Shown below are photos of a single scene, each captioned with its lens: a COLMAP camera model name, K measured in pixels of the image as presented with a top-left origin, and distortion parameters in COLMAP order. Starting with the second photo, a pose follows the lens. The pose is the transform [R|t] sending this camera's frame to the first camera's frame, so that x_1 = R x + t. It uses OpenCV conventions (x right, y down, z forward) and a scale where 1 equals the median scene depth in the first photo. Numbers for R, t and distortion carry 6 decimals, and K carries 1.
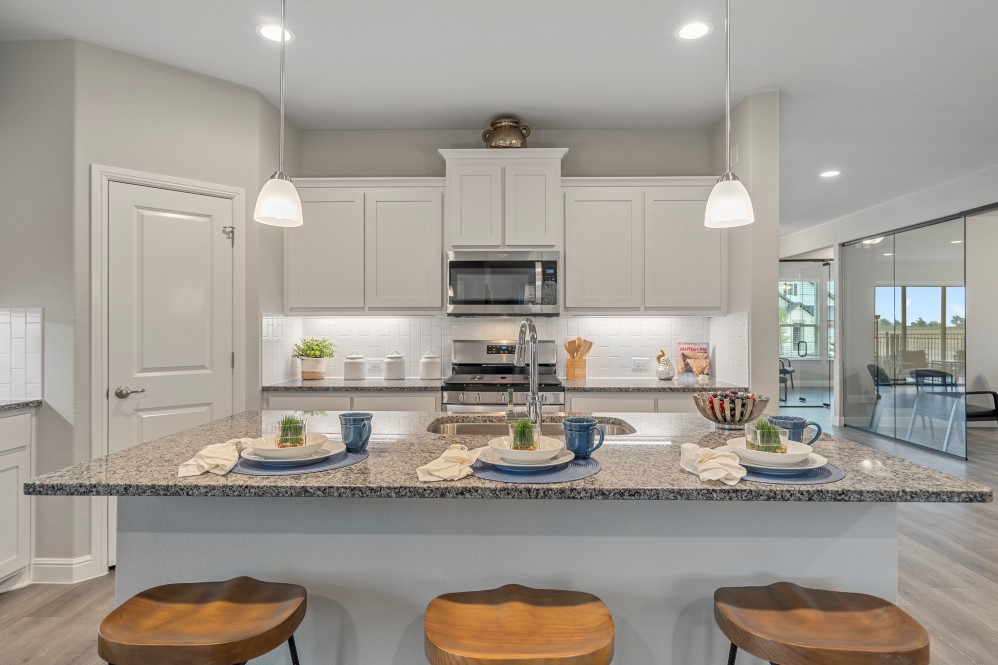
lens RADIAL K [[557.0, 0, 499.0], [0, 557.0, 332.5], [0, 0, 1]] dist [0.003978, 0.000993]
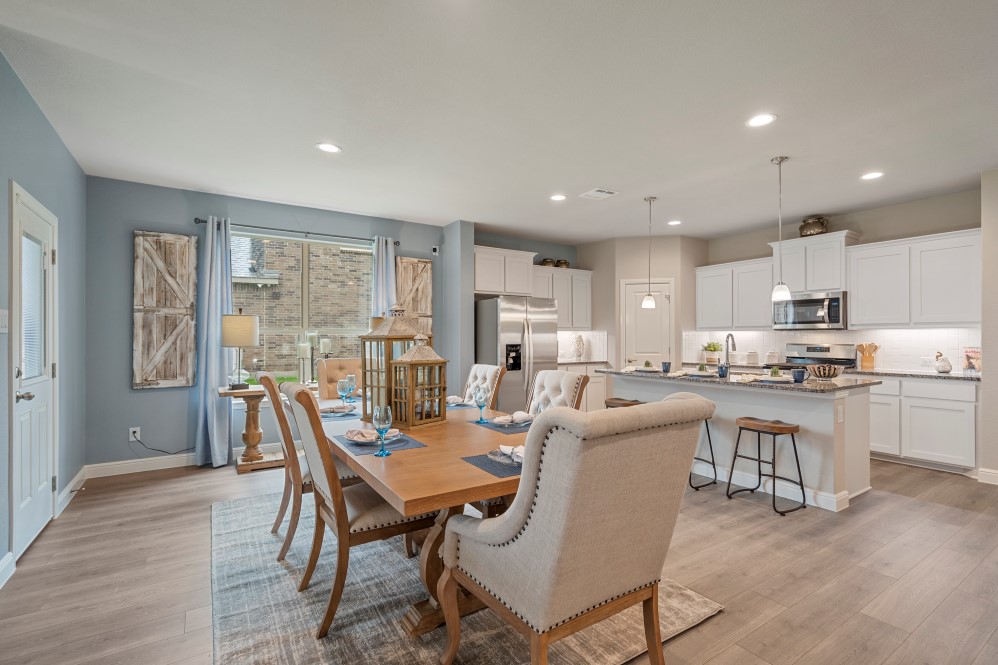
lens RADIAL K [[467.9, 0, 499.0], [0, 467.9, 332.5], [0, 0, 1]] dist [-0.002098, -0.000293]
pose [[0.567379, -0.008425, -0.823413, 0.679336], [-0.006221, 0.999875, -0.014517, 0.006480], [0.823433, 0.013360, 0.567256, -0.664453]]
